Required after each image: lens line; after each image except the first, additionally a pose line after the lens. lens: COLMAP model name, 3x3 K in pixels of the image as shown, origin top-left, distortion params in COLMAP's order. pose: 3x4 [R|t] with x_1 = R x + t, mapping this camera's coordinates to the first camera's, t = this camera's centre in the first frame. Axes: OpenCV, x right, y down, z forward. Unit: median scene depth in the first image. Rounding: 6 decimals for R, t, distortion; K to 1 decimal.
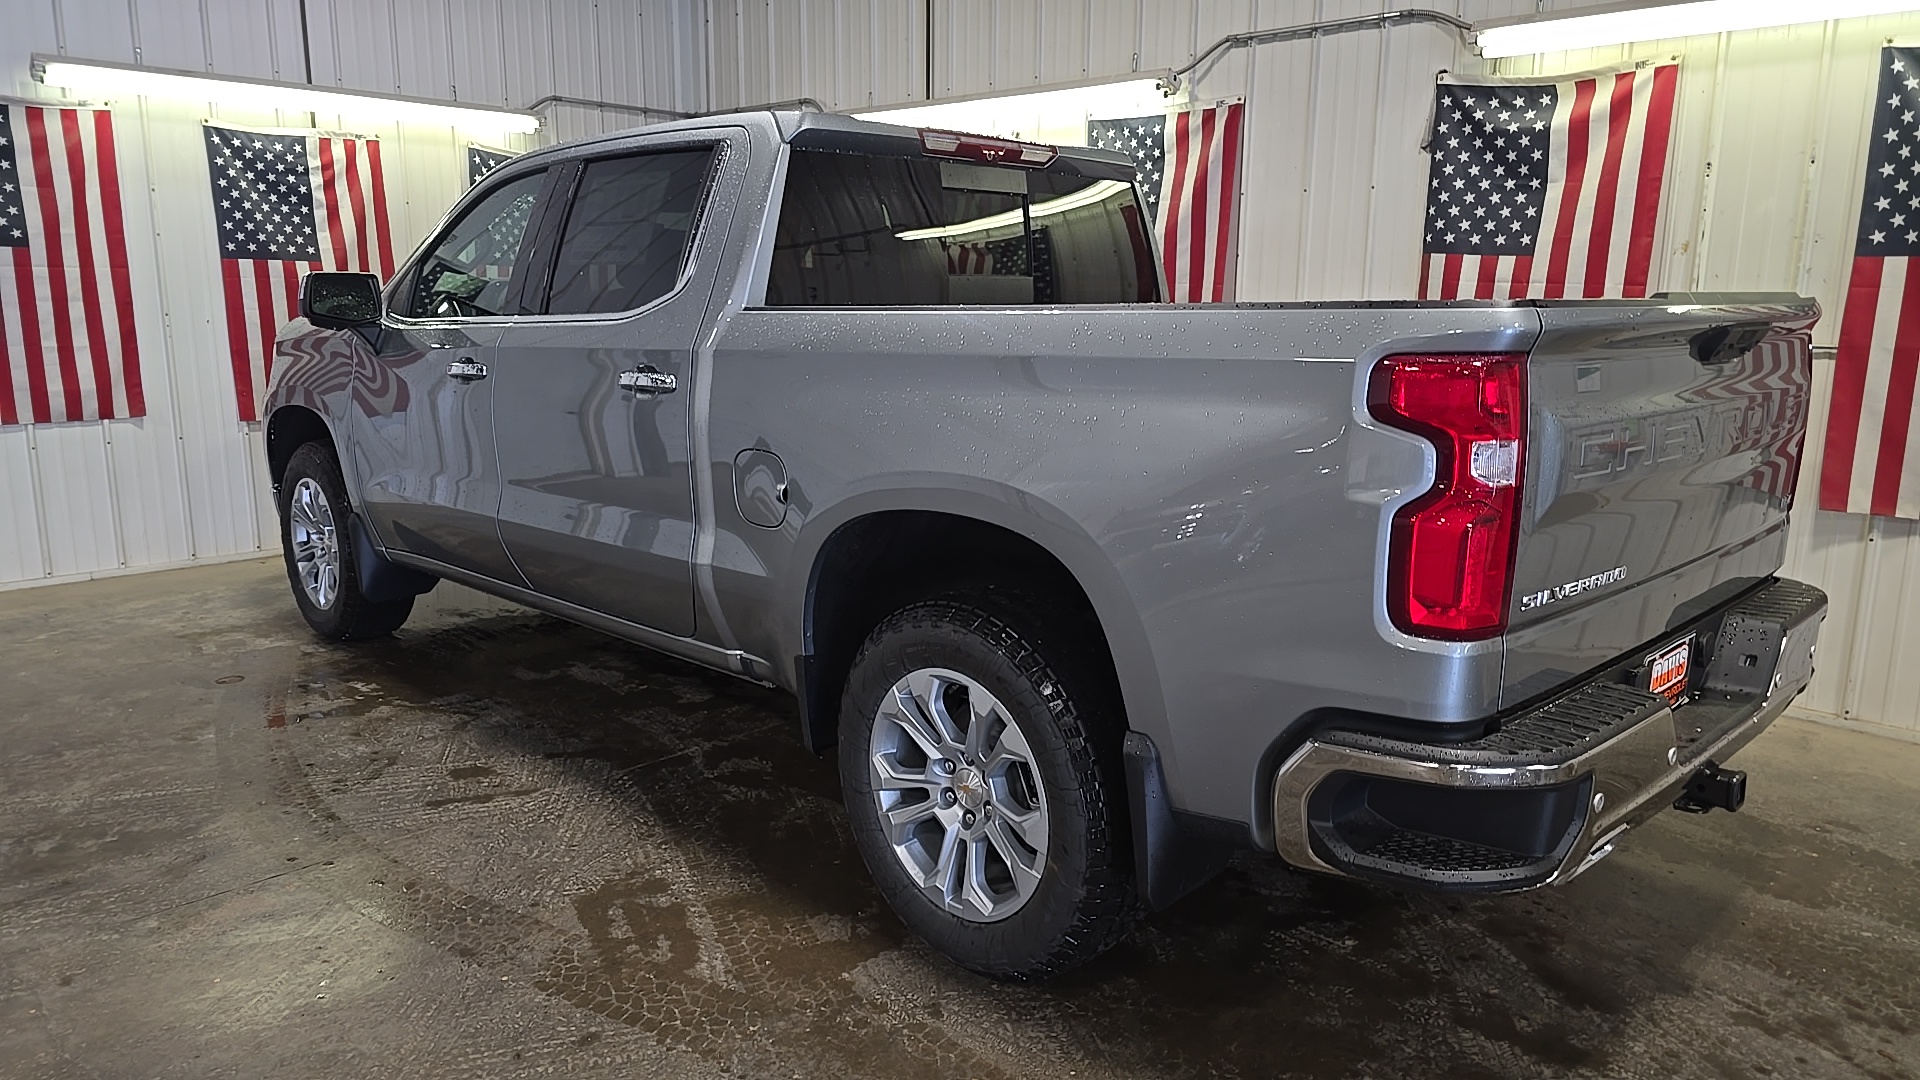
lens RADIAL K [[1329.3, 0, 960.0], [0, 1329.3, 540.0], [0, 0, 1]] dist [0.066884, -0.053600]
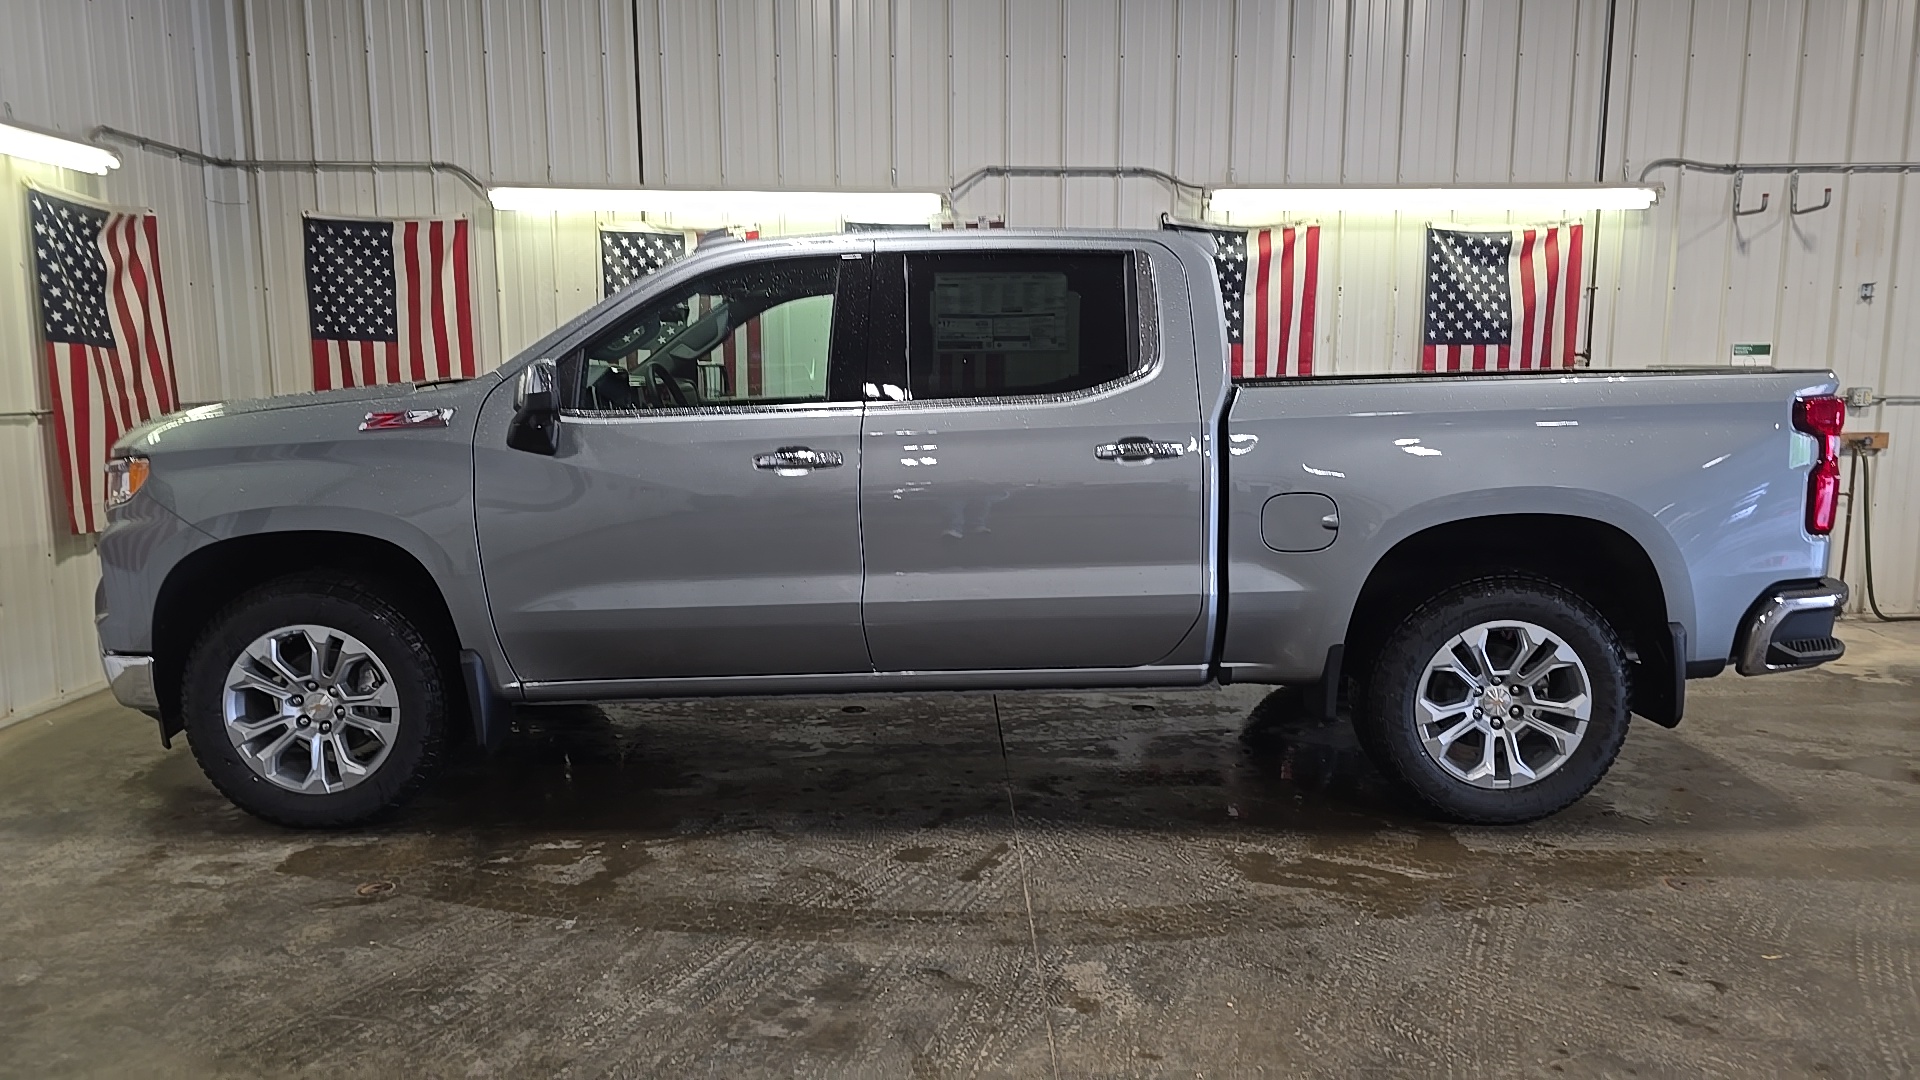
lens RADIAL K [[1329.3, 0, 960.0], [0, 1329.3, 540.0], [0, 0, 1]] dist [0.066884, -0.053600]
pose [[0.689471, -0.105200, 0.716633, -0.849289], [0.142875, 0.989710, 0.007827, -0.051700], [-0.710082, 0.096993, 0.697406, 0.211731]]
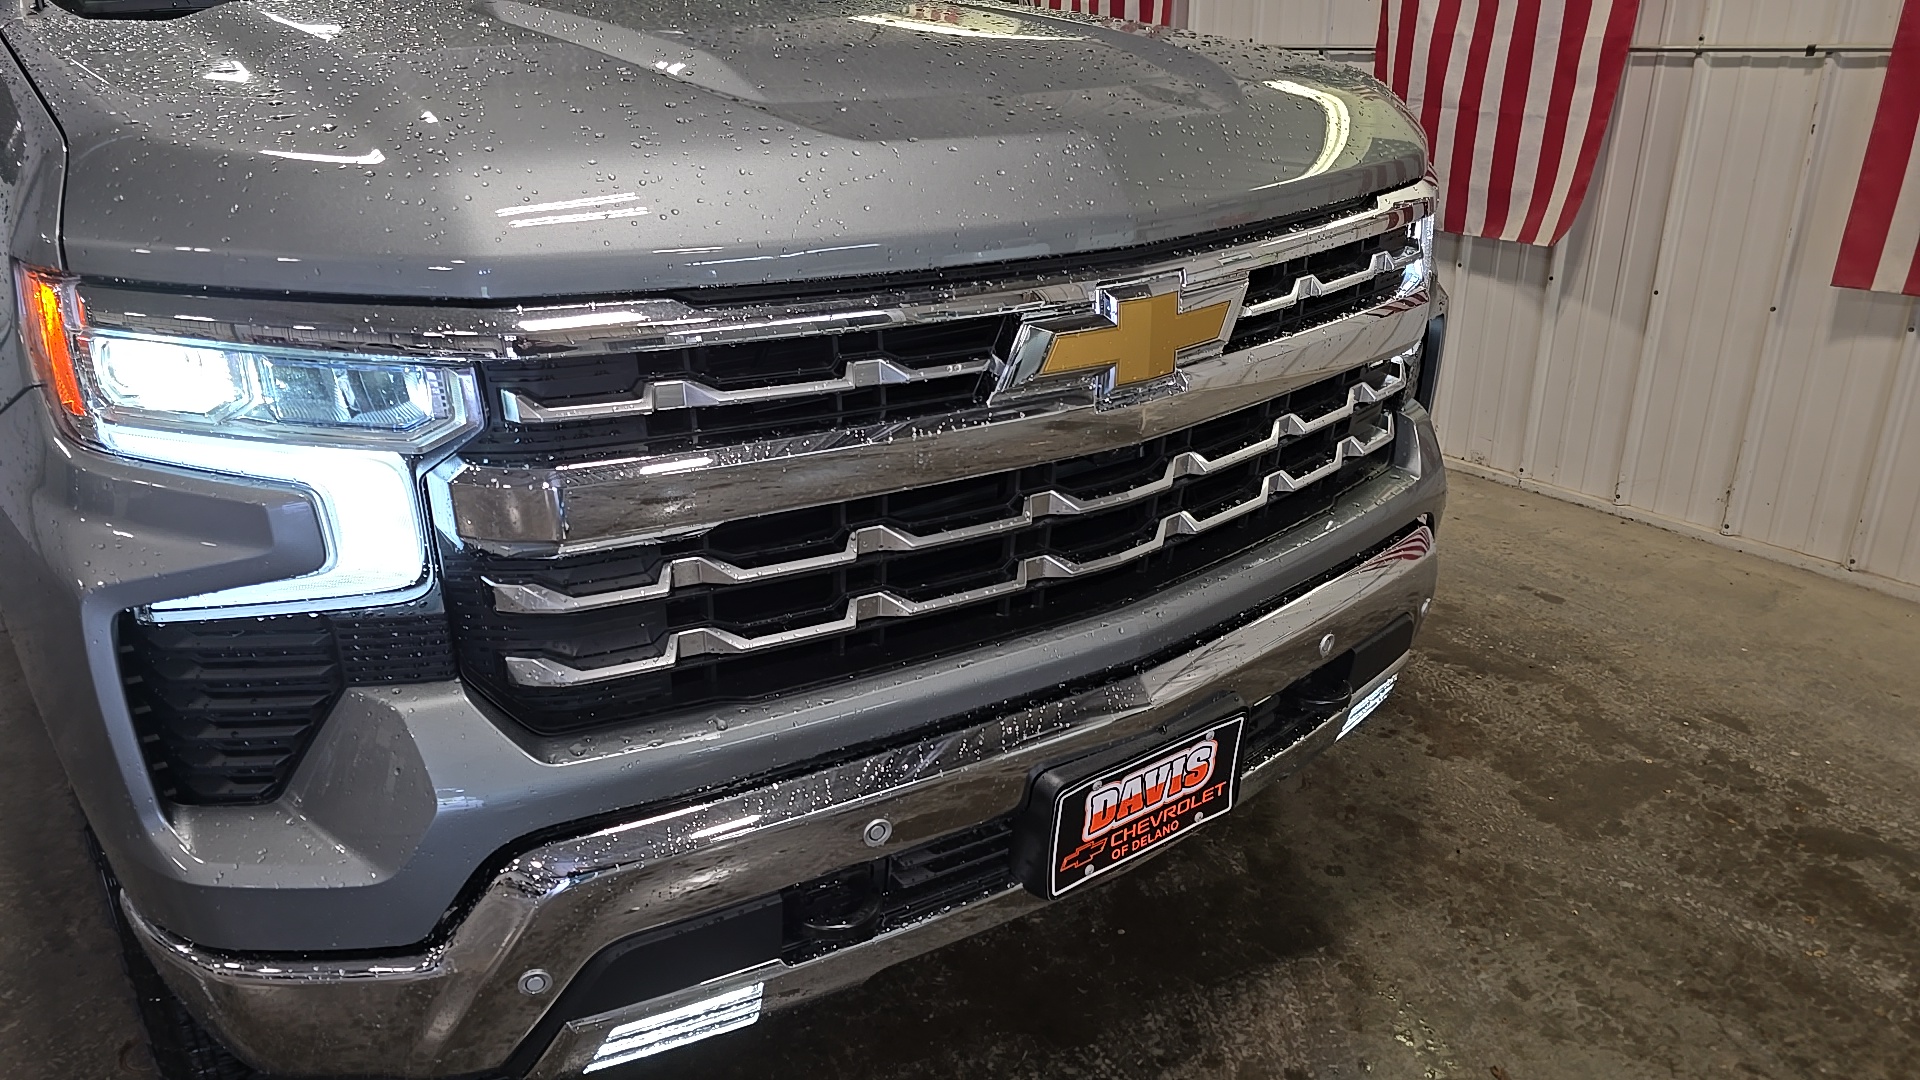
lens RADIAL K [[1352.0, 0, 952.4], [0, 1352.0, 544.9], [0, 0, 1]] dist [0.068164, -0.055514]
pose [[0.981055, 0.047566, -0.187798, 0.277015], [-0.014814, 0.984970, 0.172090, -0.005162], [0.193161, -0.166047, 0.967014, 0.154253]]
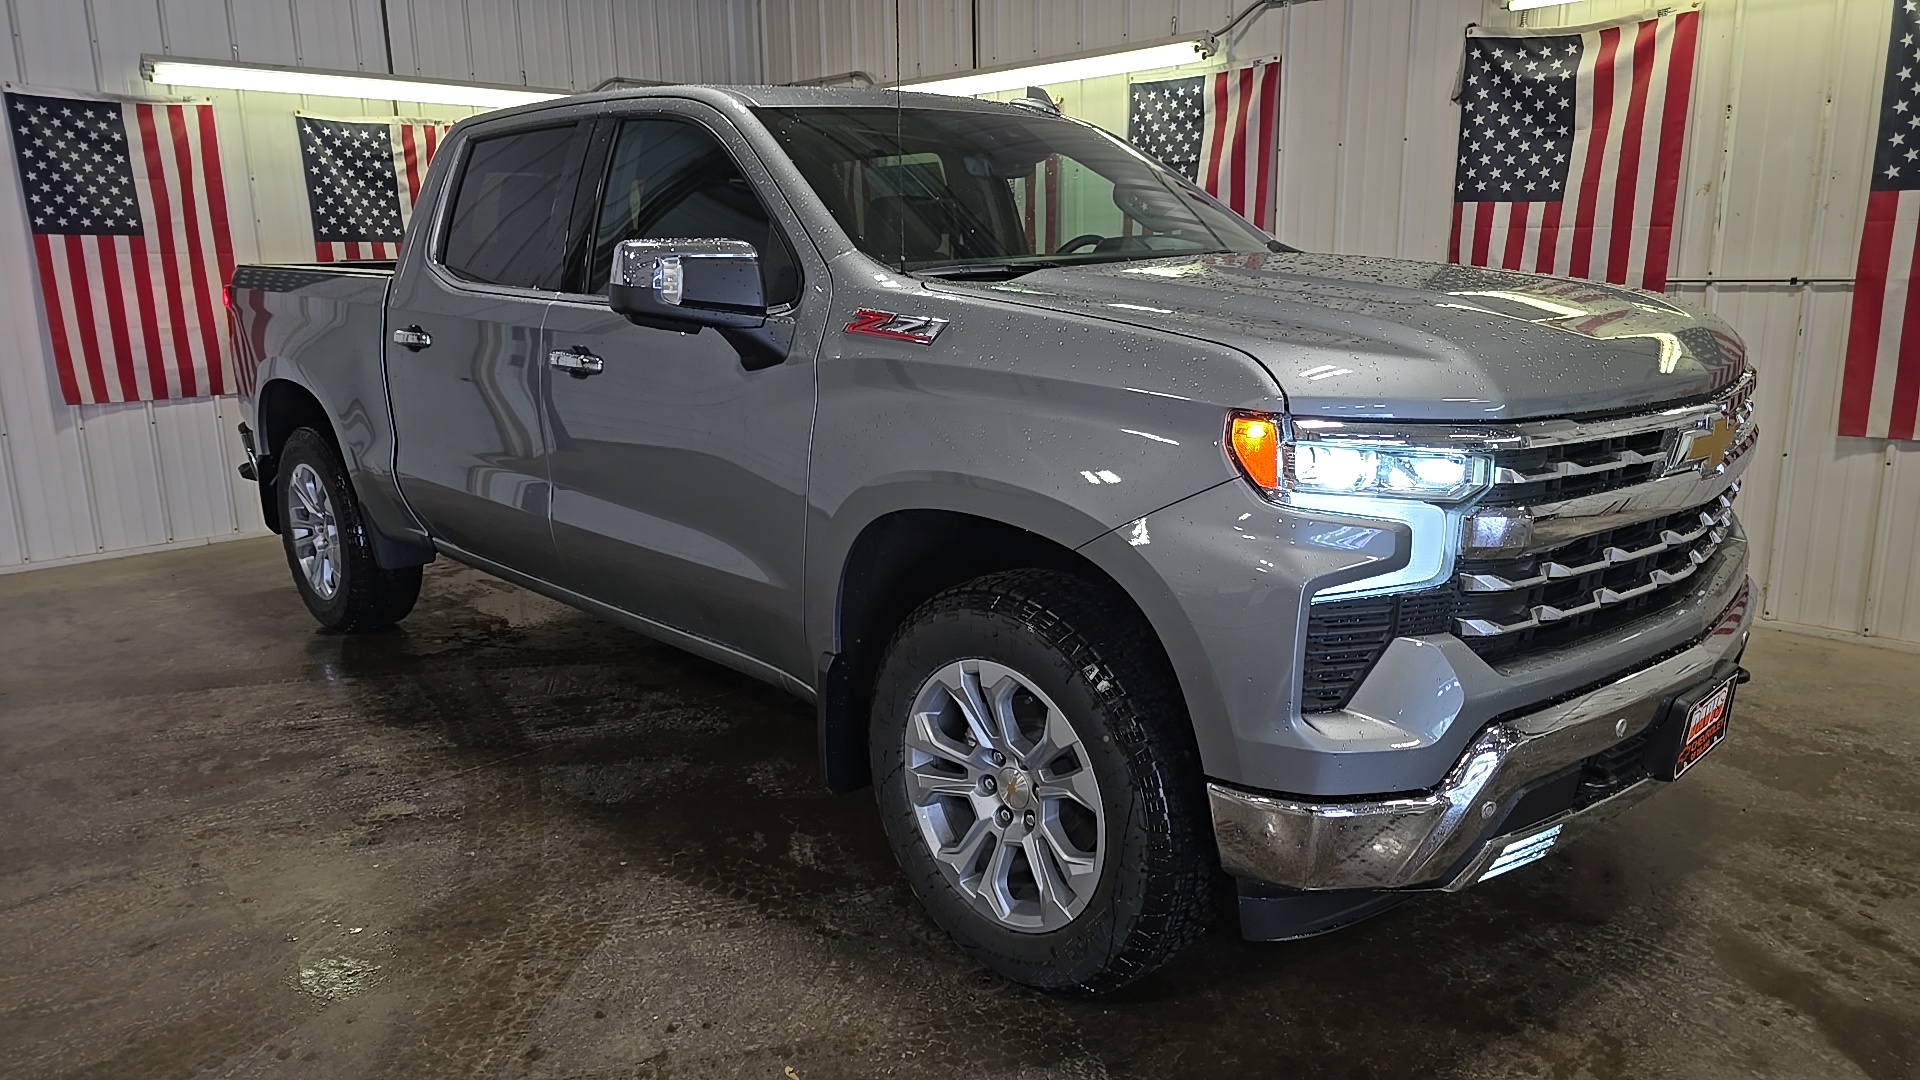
lens RADIAL K [[1352.0, 0, 952.4], [0, 1352.0, 544.9], [0, 0, 1]] dist [0.068164, -0.055514]
pose [[0.998920, -0.018671, -0.042546, -0.003544], [0.019556, 0.999599, 0.020459, 0.022893], [0.042147, -0.021269, 0.998885, -0.080551]]
